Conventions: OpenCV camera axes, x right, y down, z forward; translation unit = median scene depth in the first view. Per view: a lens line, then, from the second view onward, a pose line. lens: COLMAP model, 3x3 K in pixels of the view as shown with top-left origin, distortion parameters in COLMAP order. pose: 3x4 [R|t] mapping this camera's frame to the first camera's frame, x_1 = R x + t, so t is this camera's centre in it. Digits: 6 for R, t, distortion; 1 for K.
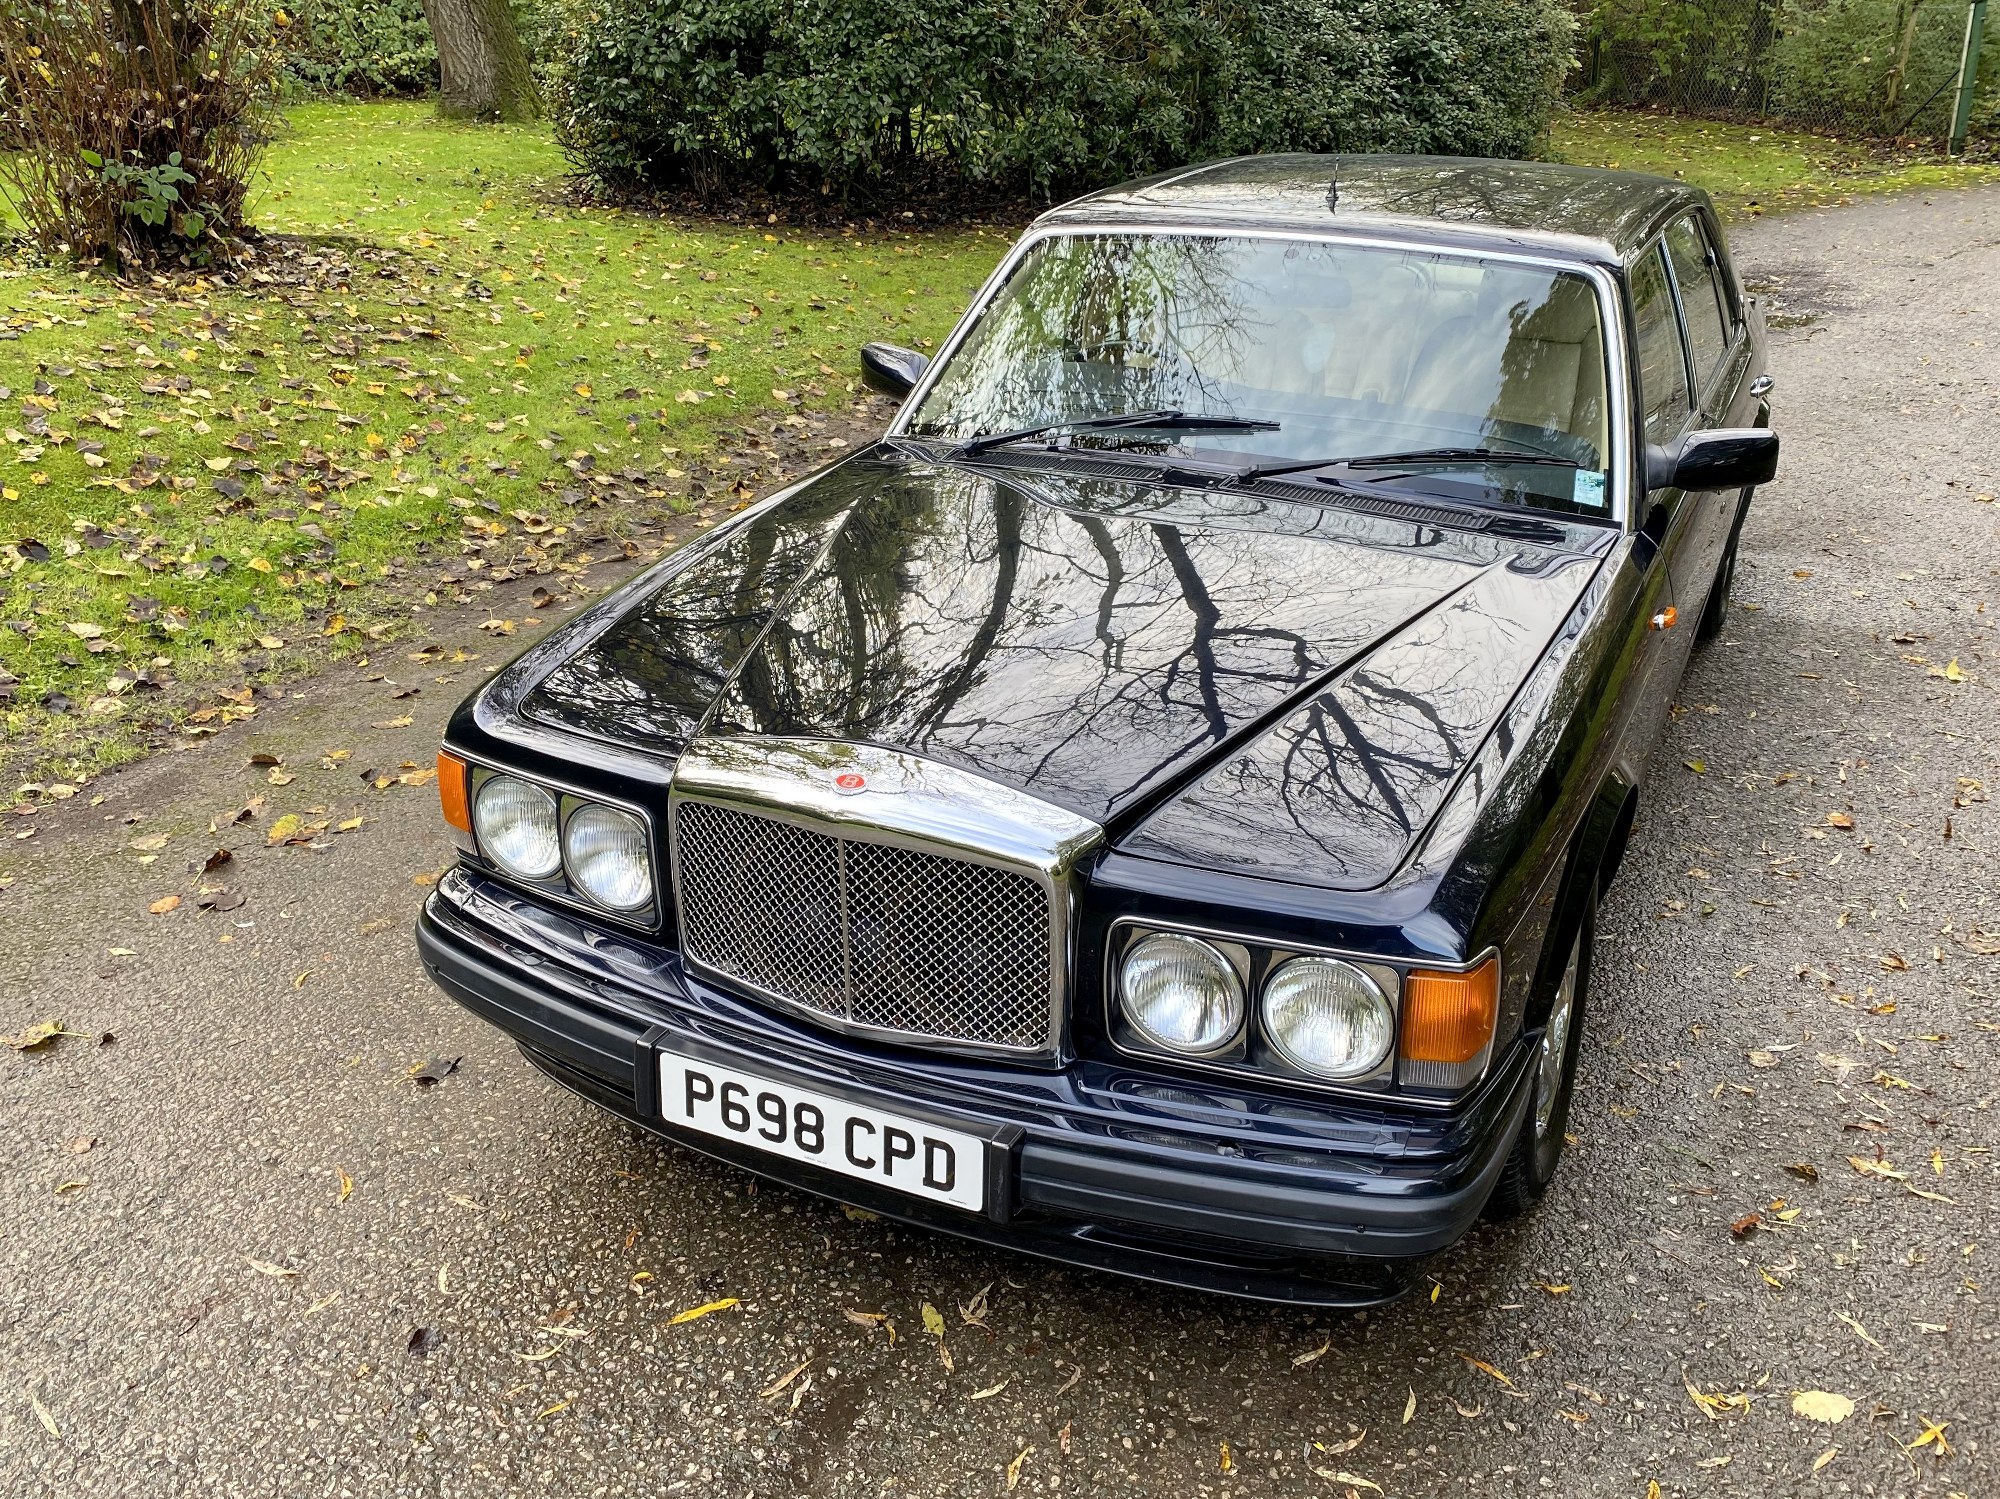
lens RADIAL K [[1593.8, 0, 1001.5], [0, 1593.8, 631.4], [0, 0, 1]] dist [0.086045, -0.124945]
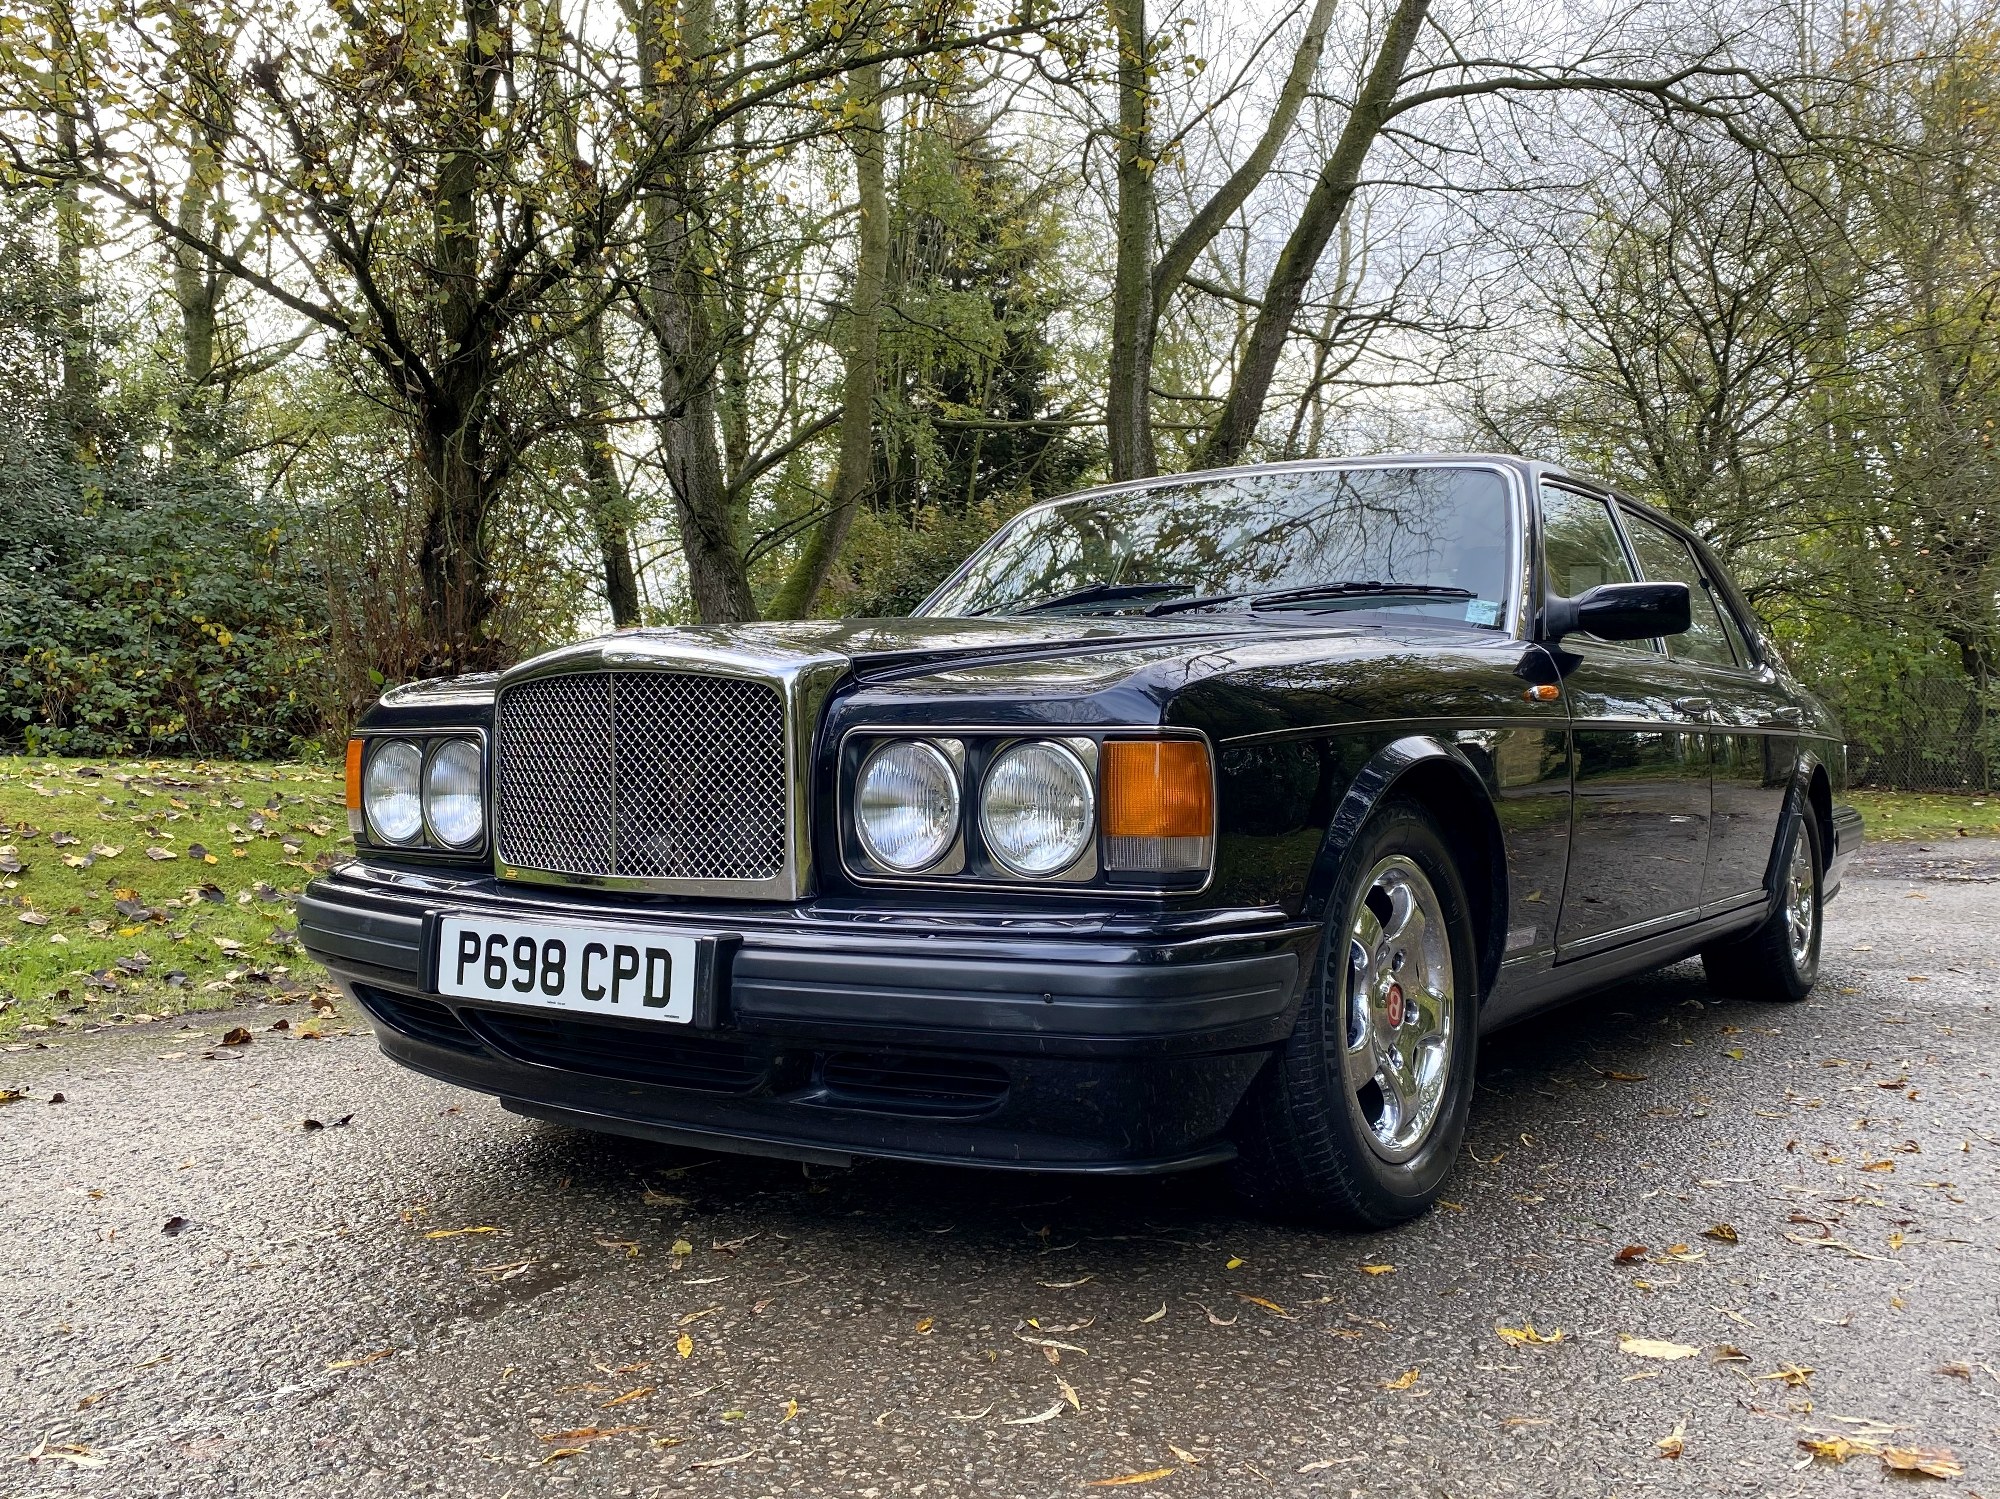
lens RADIAL K [[1525.8, 0, 990.5], [0, 1525.8, 741.3], [0, 0, 1]] dist [0.090331, -0.151557]
pose [[0.986007, 0.000965, -0.166703, 0.310279], [-0.060929, 0.932887, -0.354979, 0.503063], [0.155172, 0.360169, 0.919891, 0.107919]]
